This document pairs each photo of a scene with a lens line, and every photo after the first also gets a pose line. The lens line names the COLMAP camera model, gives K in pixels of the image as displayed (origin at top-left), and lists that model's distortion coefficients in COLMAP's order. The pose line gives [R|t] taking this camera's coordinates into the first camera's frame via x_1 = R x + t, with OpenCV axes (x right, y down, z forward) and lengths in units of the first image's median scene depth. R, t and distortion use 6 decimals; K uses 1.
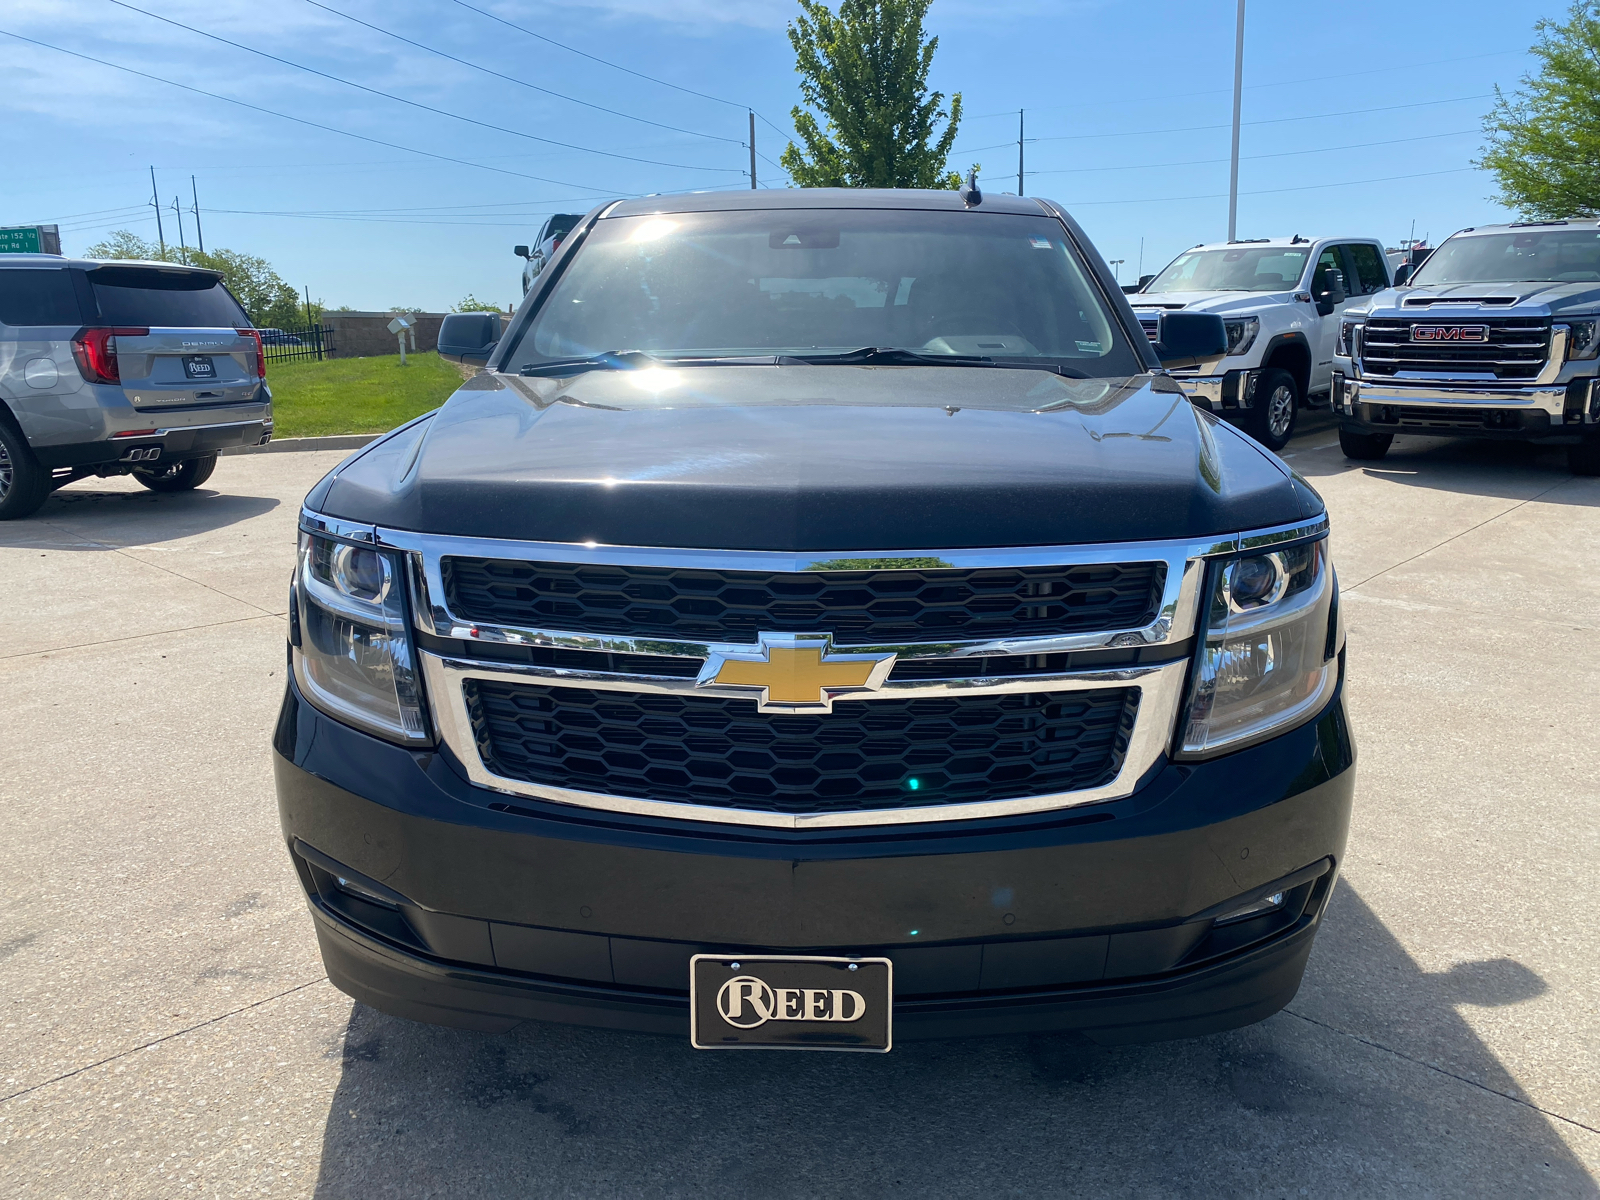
lens RADIAL K [[1218.4, 0, 780.8], [0, 1218.4, 601.1], [0, 0, 1]] dist [0.039770, -0.040948]
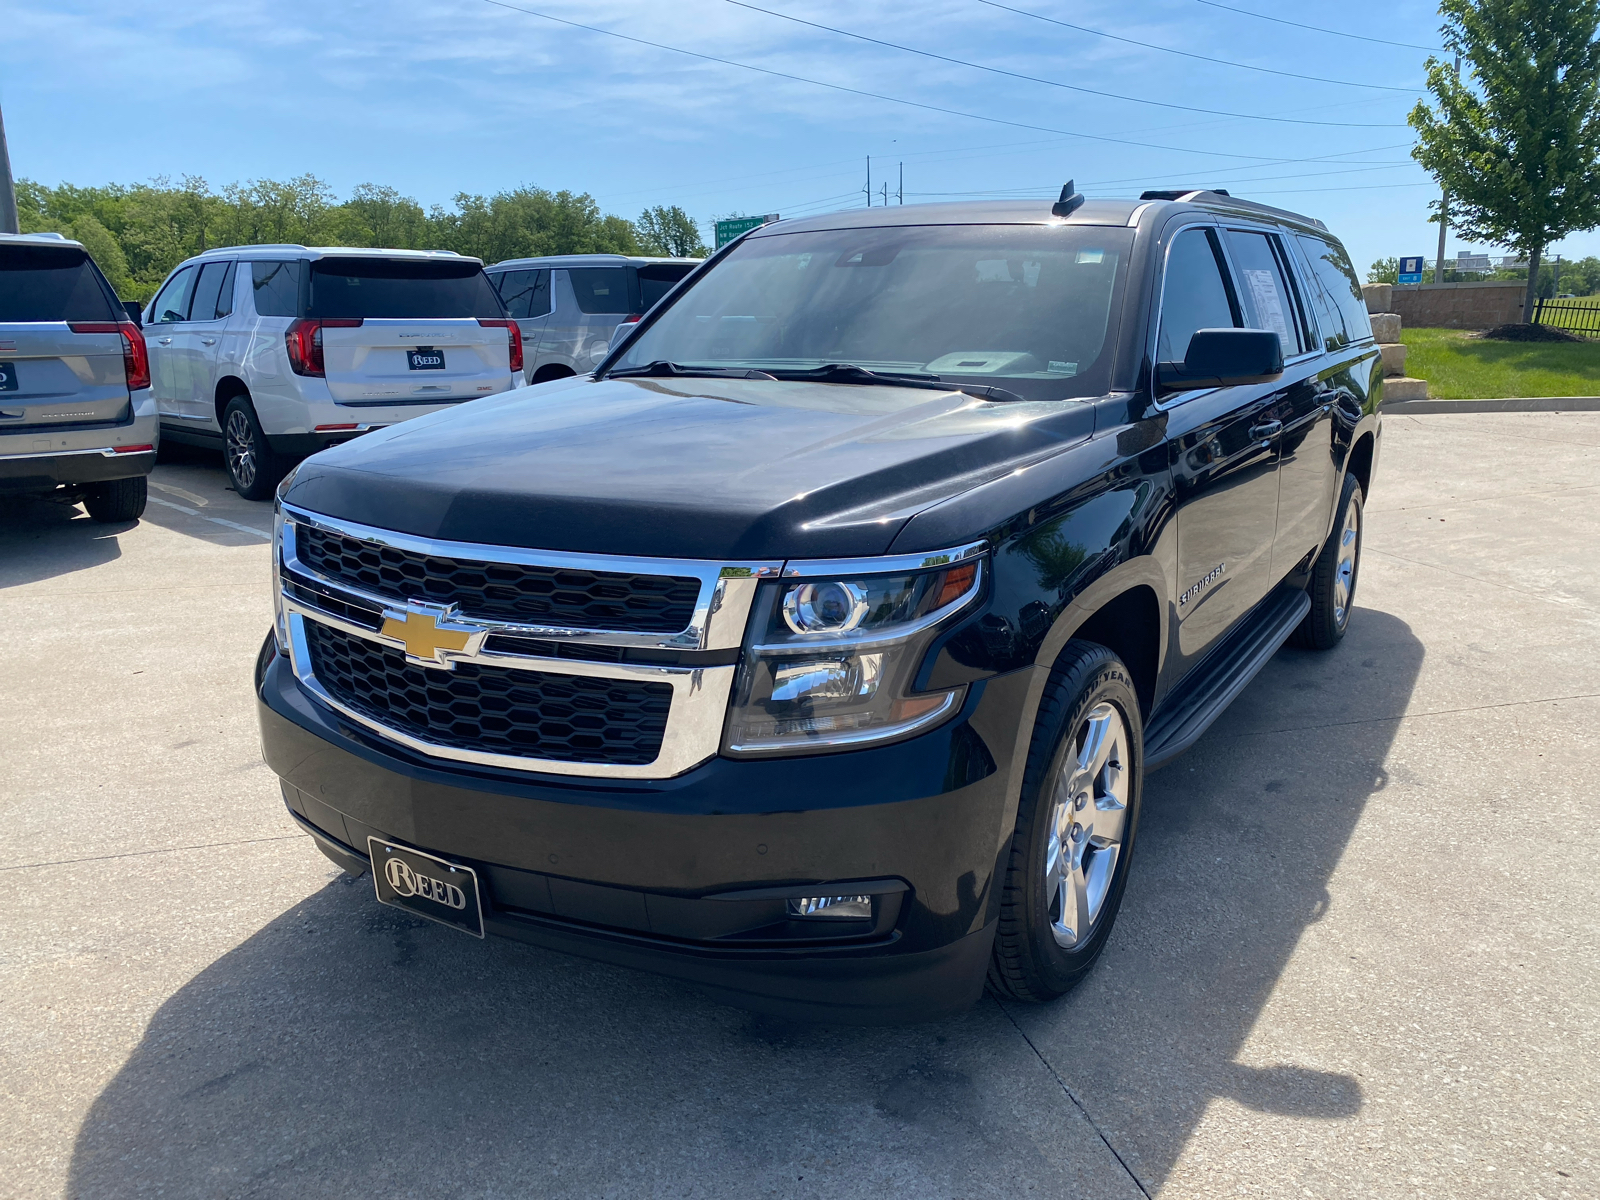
lens RADIAL K [[1229.4, 0, 804.7], [0, 1229.4, 597.0], [0, 0, 1]] dist [-0.004070, 0.006522]
pose [[0.875161, 0.114925, -0.469985, 0.781416], [-0.106553, 0.993312, 0.044480, -0.064347], [0.471954, 0.011151, 0.881553, 0.035247]]
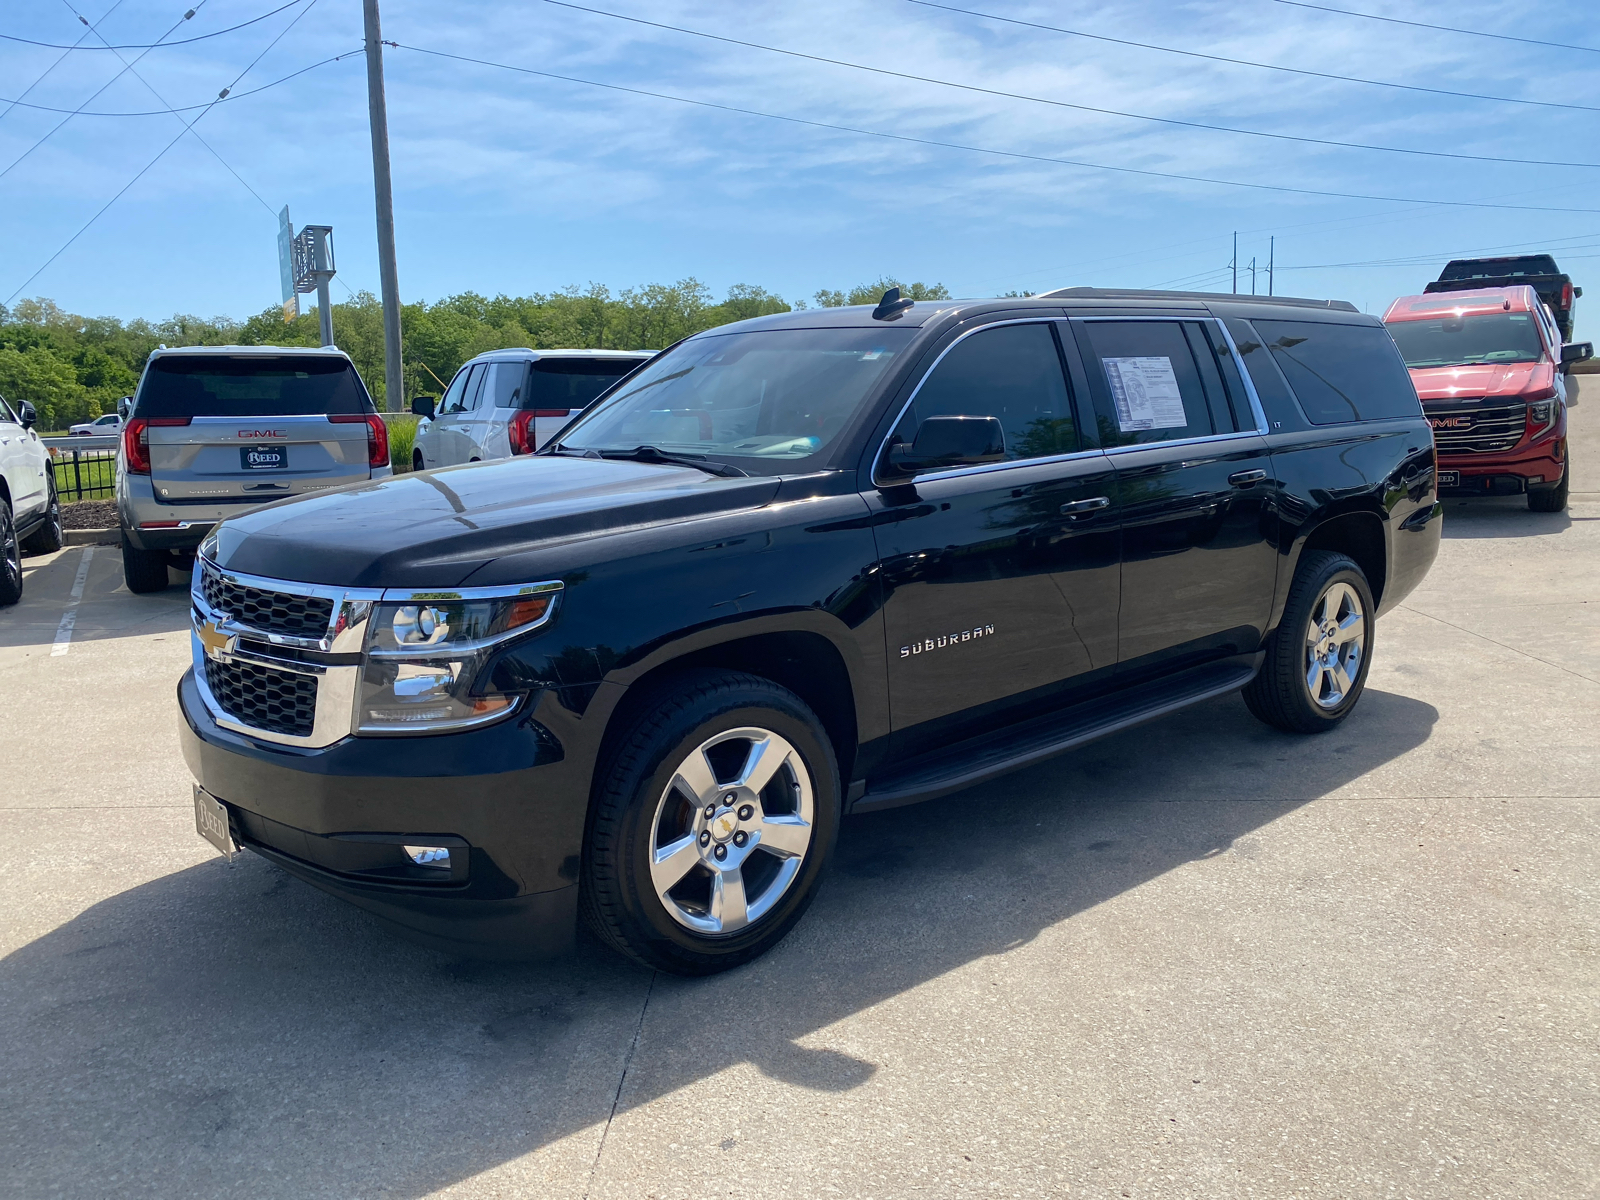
lens RADIAL K [[1218.4, 0, 780.8], [0, 1218.4, 601.1], [0, 0, 1]] dist [0.039770, -0.040948]
pose [[0.682993, 0.113774, -0.721509, 1.527642], [-0.141126, 0.989736, 0.022478, -0.122746], [0.716661, 0.086471, 0.692040, 0.273182]]
